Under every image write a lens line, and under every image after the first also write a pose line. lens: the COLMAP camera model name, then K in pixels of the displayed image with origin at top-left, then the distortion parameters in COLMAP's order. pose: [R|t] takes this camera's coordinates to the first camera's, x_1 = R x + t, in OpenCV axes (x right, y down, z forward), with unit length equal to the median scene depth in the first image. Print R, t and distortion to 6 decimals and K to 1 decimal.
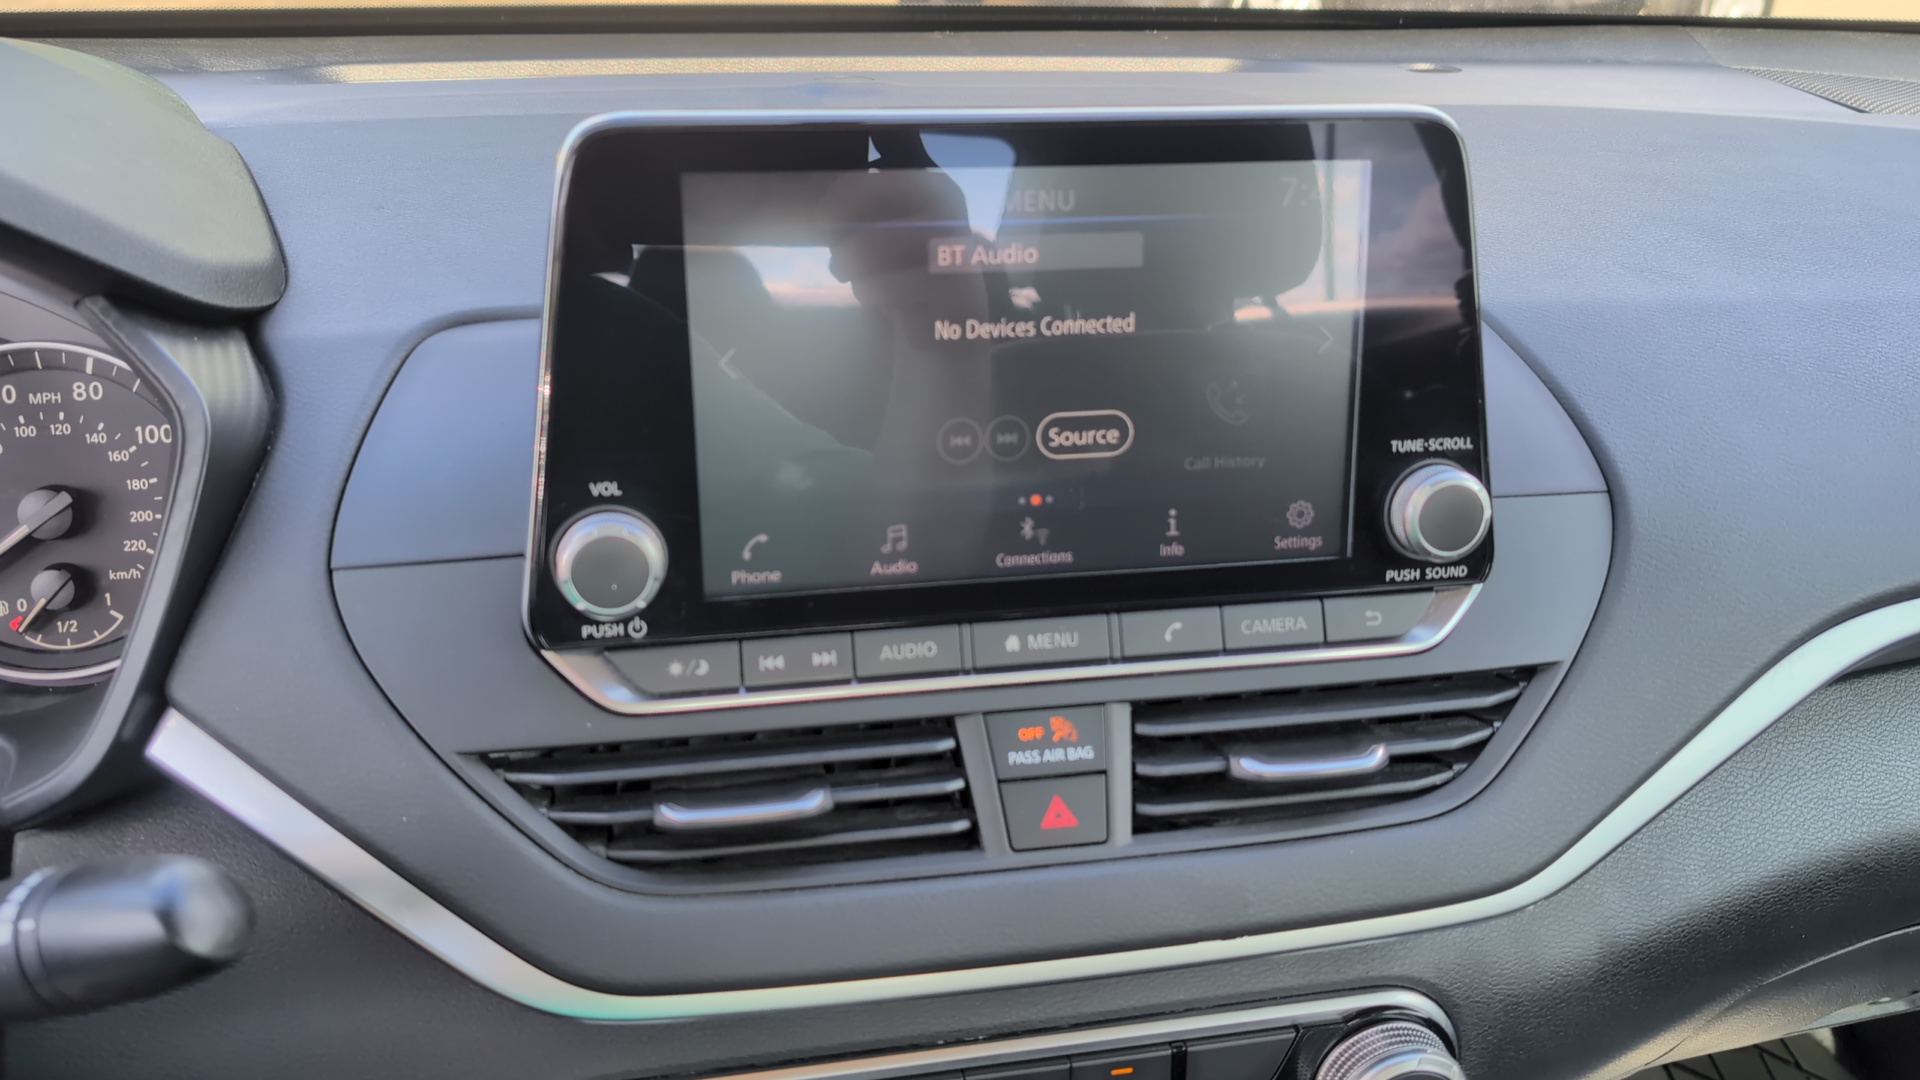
lens RADIAL K [[1598.4, 0, 962.6], [0, 1598.4, 604.8], [0, 0, 1]] dist [0.009871, -0.010286]
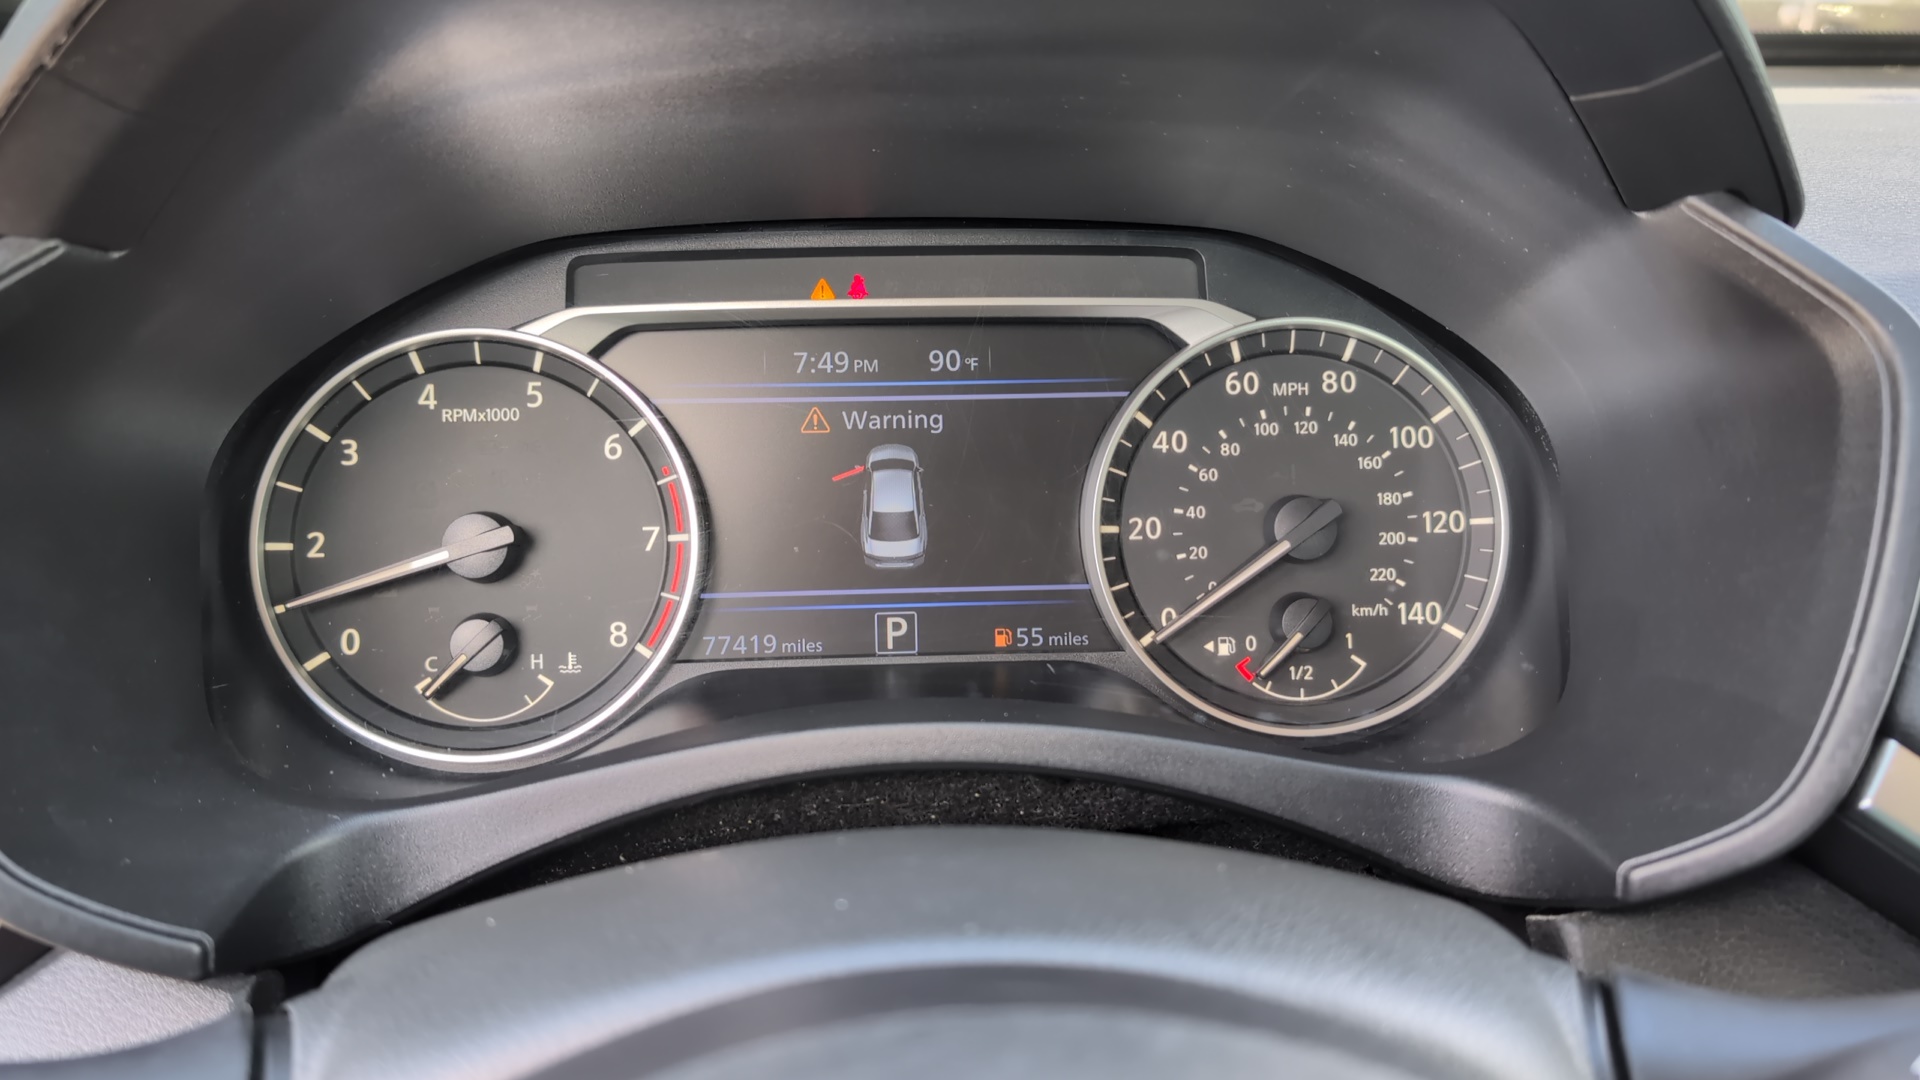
lens RADIAL K [[1598.4, 0, 962.6], [0, 1598.4, 604.8], [0, 0, 1]] dist [0.009871, -0.010286]
pose [[0.991434, 0.018962, -0.129226, -0.739714], [-0.037569, 0.988994, -0.143110, 0.117988], [0.125090, 0.146738, 0.981234, 0.237038]]
